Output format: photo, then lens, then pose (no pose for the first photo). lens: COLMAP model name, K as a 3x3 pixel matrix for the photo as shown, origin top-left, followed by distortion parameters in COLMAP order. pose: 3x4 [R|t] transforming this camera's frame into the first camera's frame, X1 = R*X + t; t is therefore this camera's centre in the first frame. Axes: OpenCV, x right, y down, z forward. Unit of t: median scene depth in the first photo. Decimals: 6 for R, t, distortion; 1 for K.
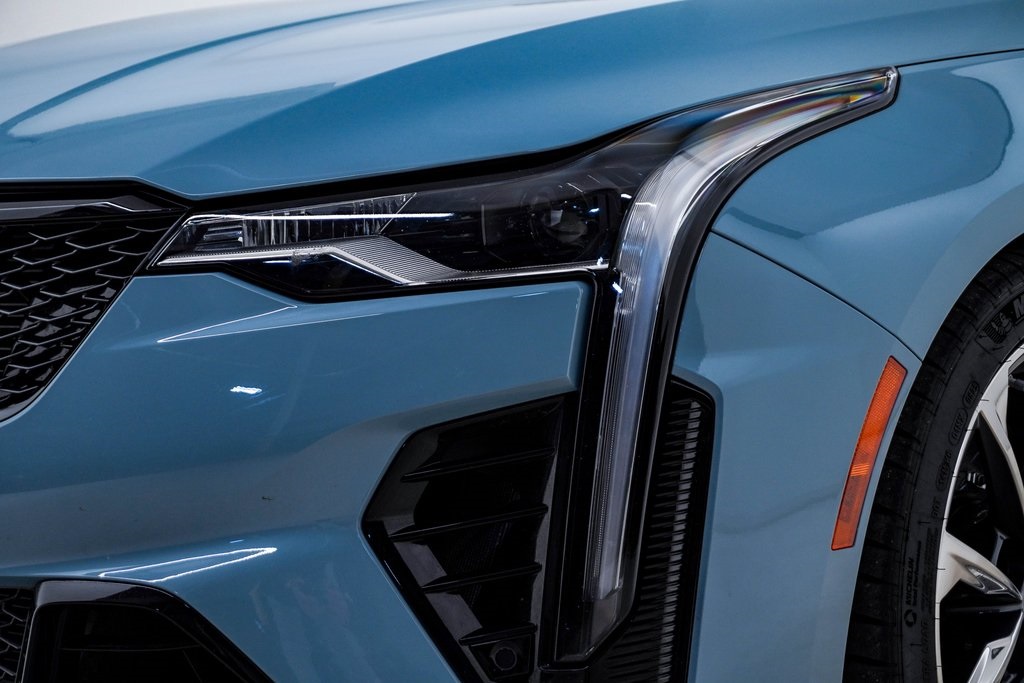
lens RADIAL K [[2205.4, 0, 511.2], [0, 2205.4, 336.8], [0, 0, 1]] dist [-0.018578, 0.000000]
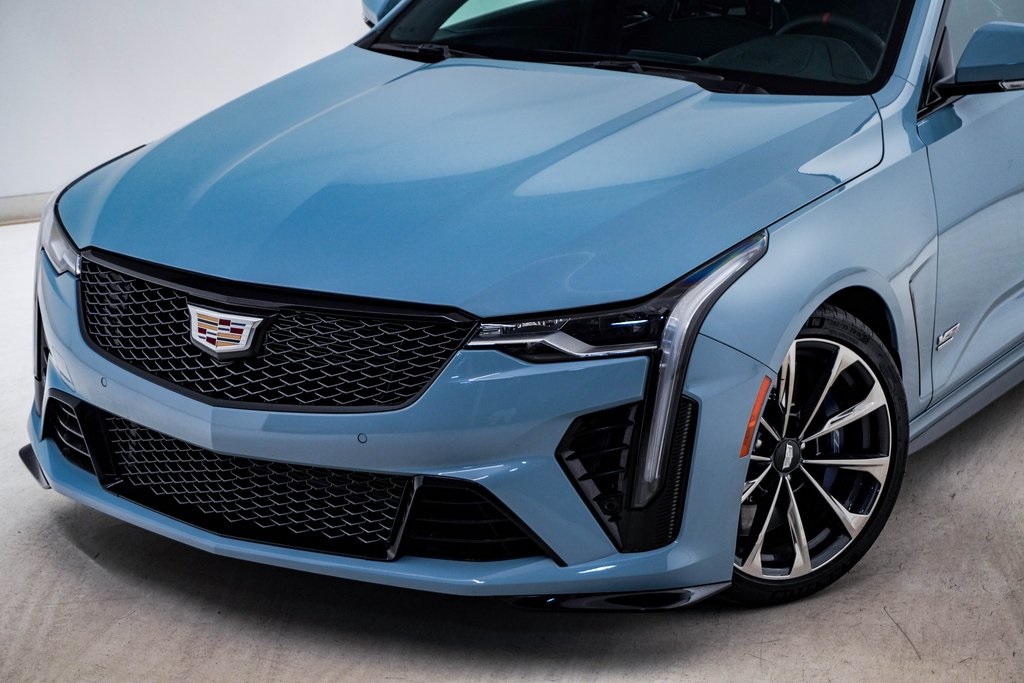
lens RADIAL K [[2205.4, 0, 498.4], [0, 2205.4, 360.1], [0, 0, 1]] dist [-0.018578, 0.000000]
pose [[0.992771, -0.000799, 0.120017, -0.415658], [-0.023656, 0.979059, 0.202196, -0.500546], [-0.117665, -0.203573, 0.971963, -1.319033]]
